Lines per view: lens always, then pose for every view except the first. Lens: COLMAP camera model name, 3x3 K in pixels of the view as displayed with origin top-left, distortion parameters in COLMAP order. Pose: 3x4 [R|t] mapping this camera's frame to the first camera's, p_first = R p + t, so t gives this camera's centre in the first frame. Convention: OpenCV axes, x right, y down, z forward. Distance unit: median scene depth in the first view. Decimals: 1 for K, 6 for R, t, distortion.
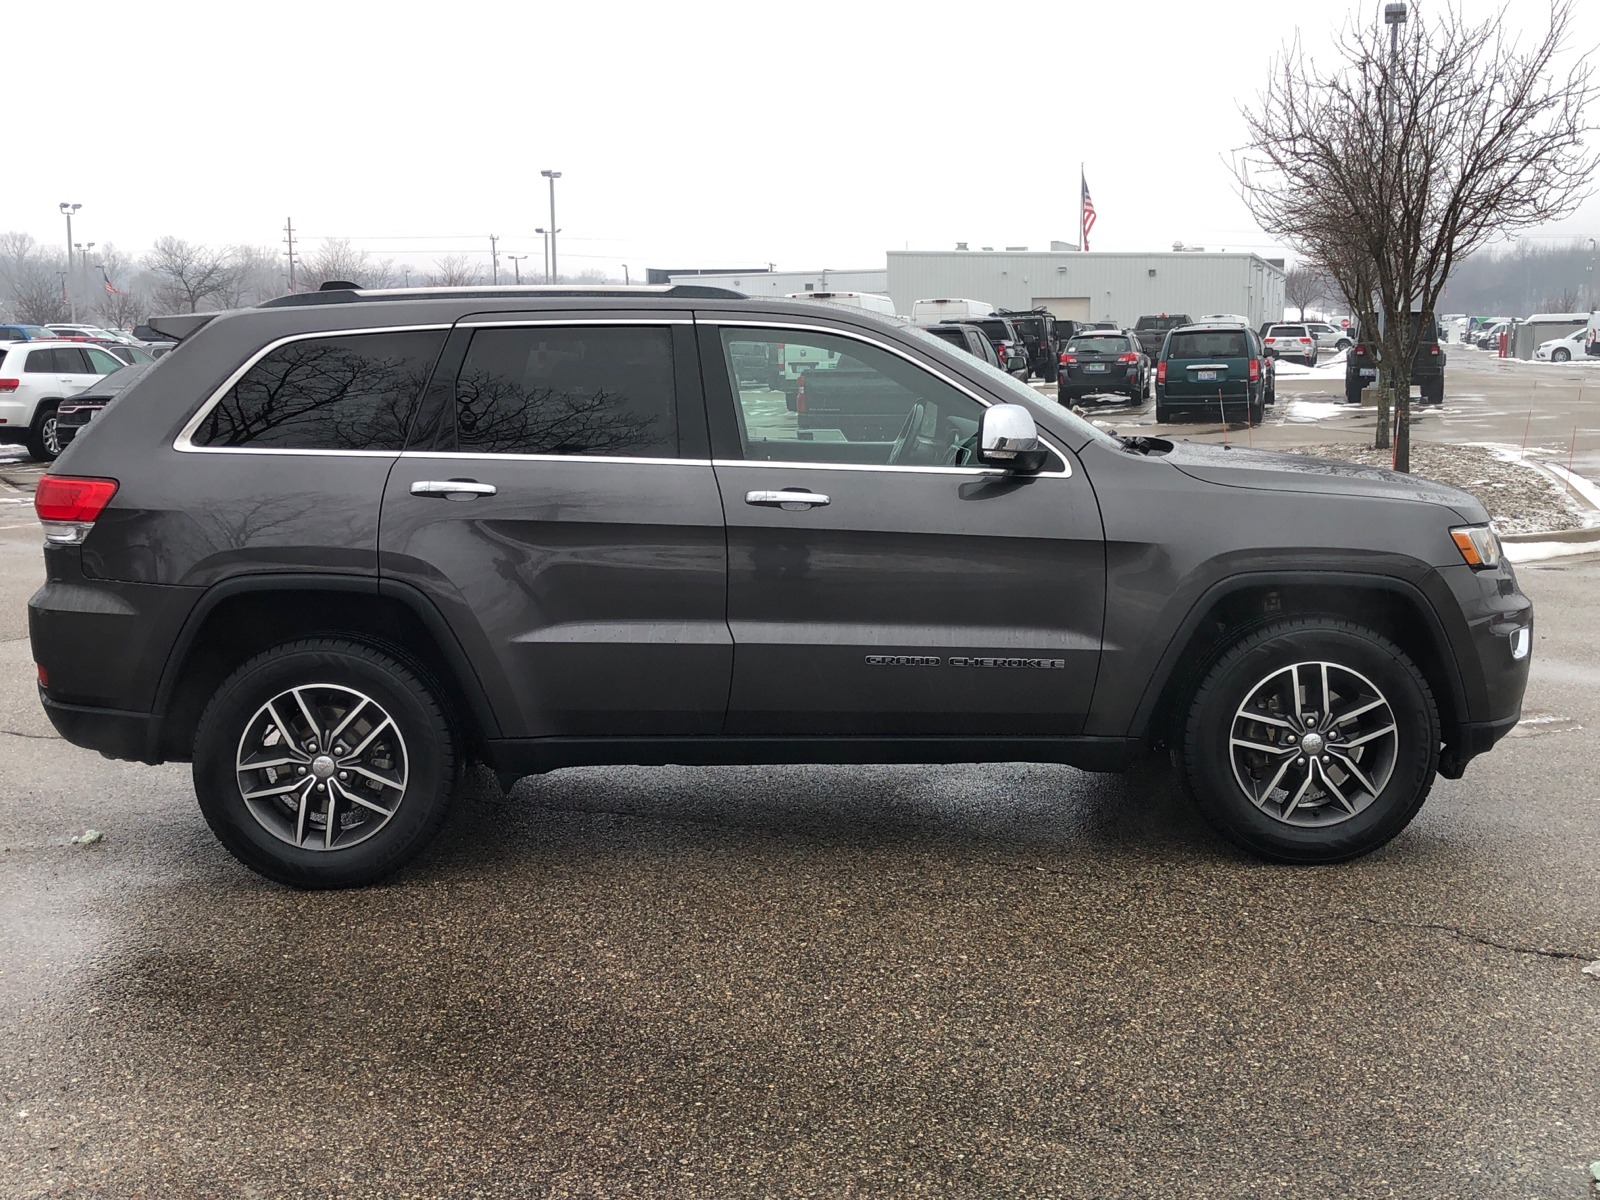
lens RADIAL K [[1823.6, 0, 796.1], [0, 1823.6, 559.5], [0, 0, 1]] dist [0.202941, -0.696382]
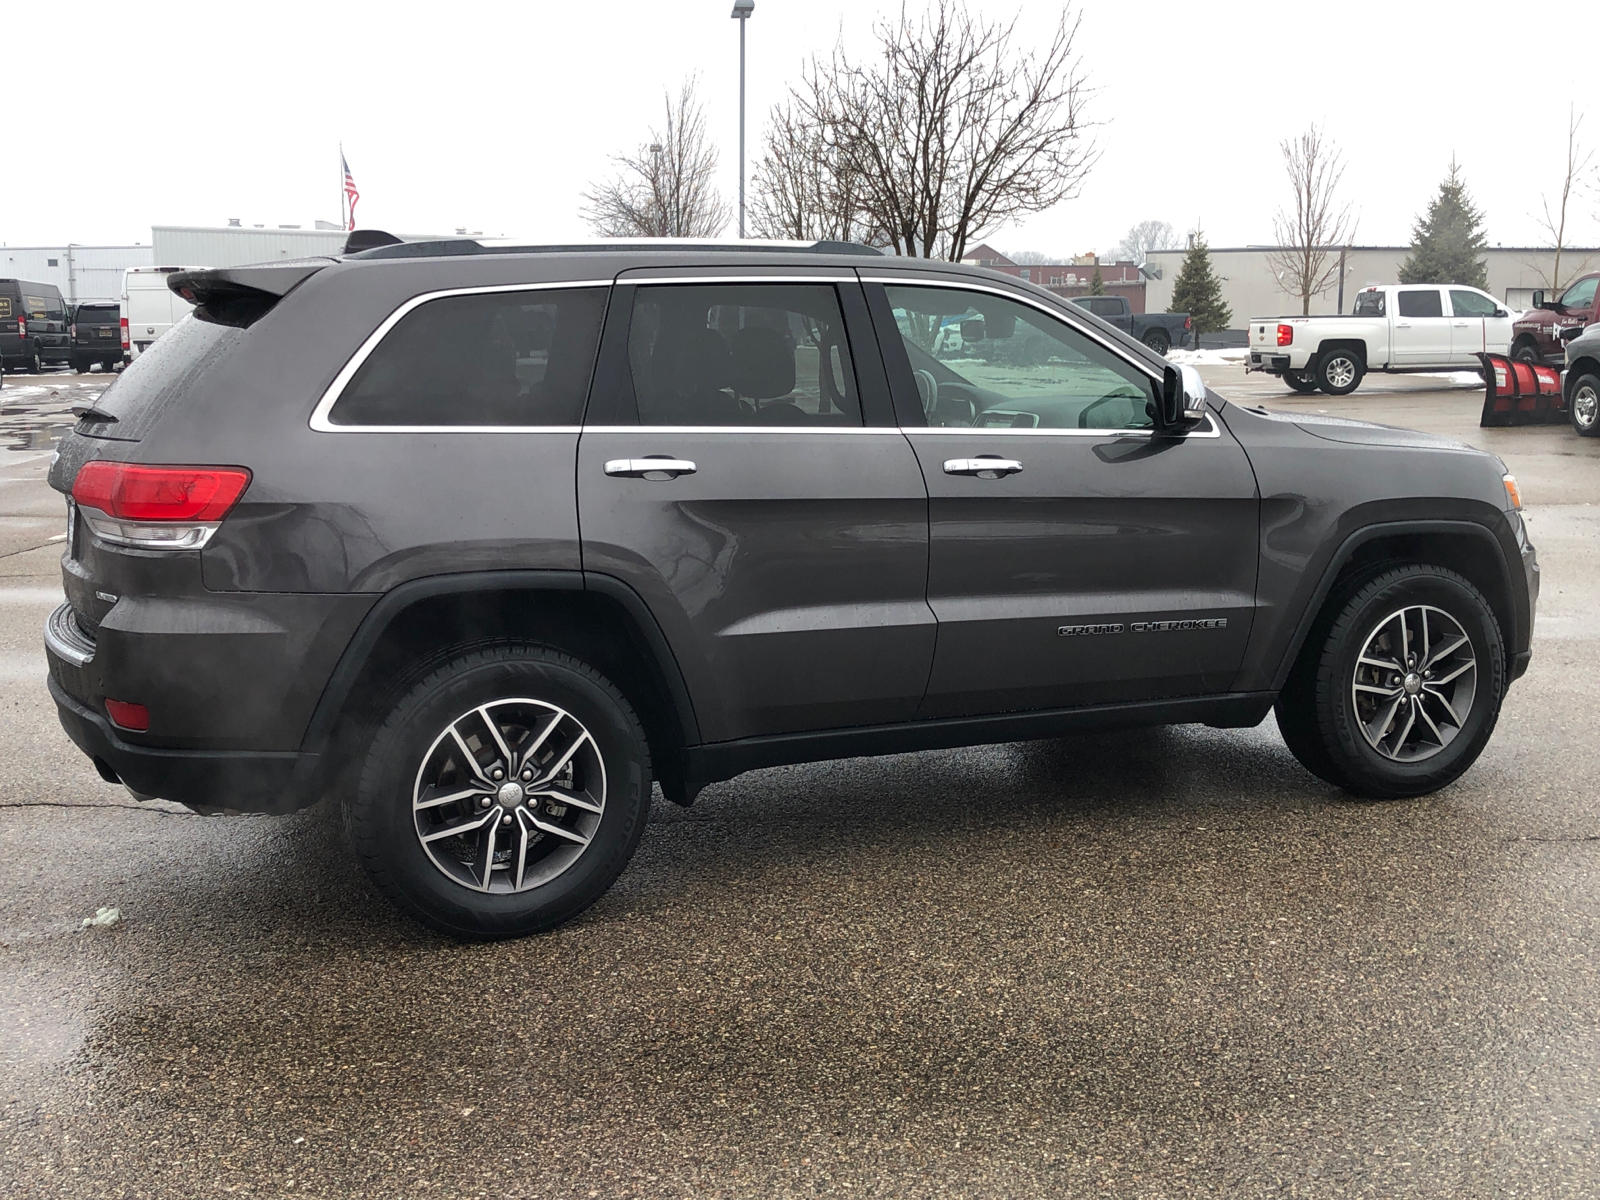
lens RADIAL K [[1823.6, 0, 796.1], [0, 1823.6, 559.5], [0, 0, 1]] dist [0.202941, -0.696382]
pose [[0.919906, -0.048945, 0.389073, -0.461087], [0.045751, 0.998800, 0.017477, -0.006125], [-0.389462, 0.001724, 0.921041, 0.160865]]
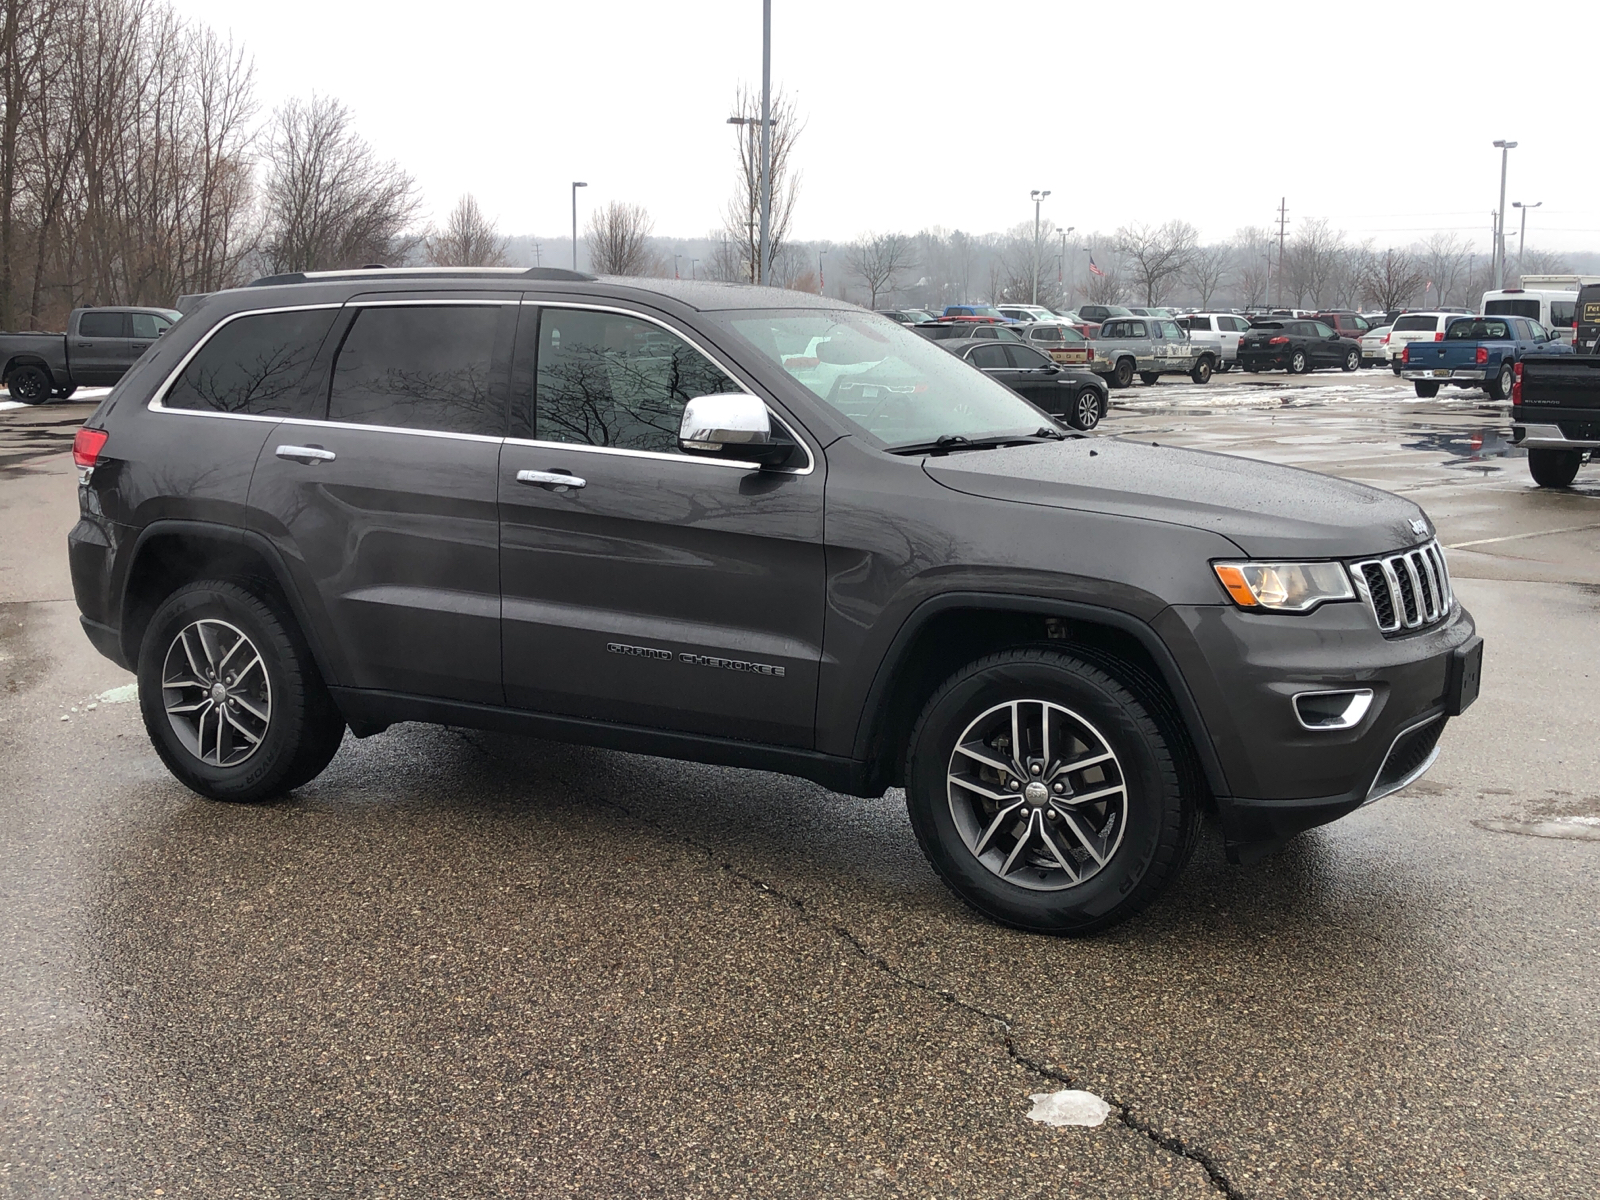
lens RADIAL K [[1823.6, 0, 796.1], [0, 1823.6, 559.5], [0, 0, 1]] dist [0.202941, -0.696382]
pose [[0.861898, 0.076816, -0.501230, 0.614887], [-0.071560, 0.996993, 0.029741, -0.028820], [0.502008, 0.010234, 0.864803, 0.192862]]
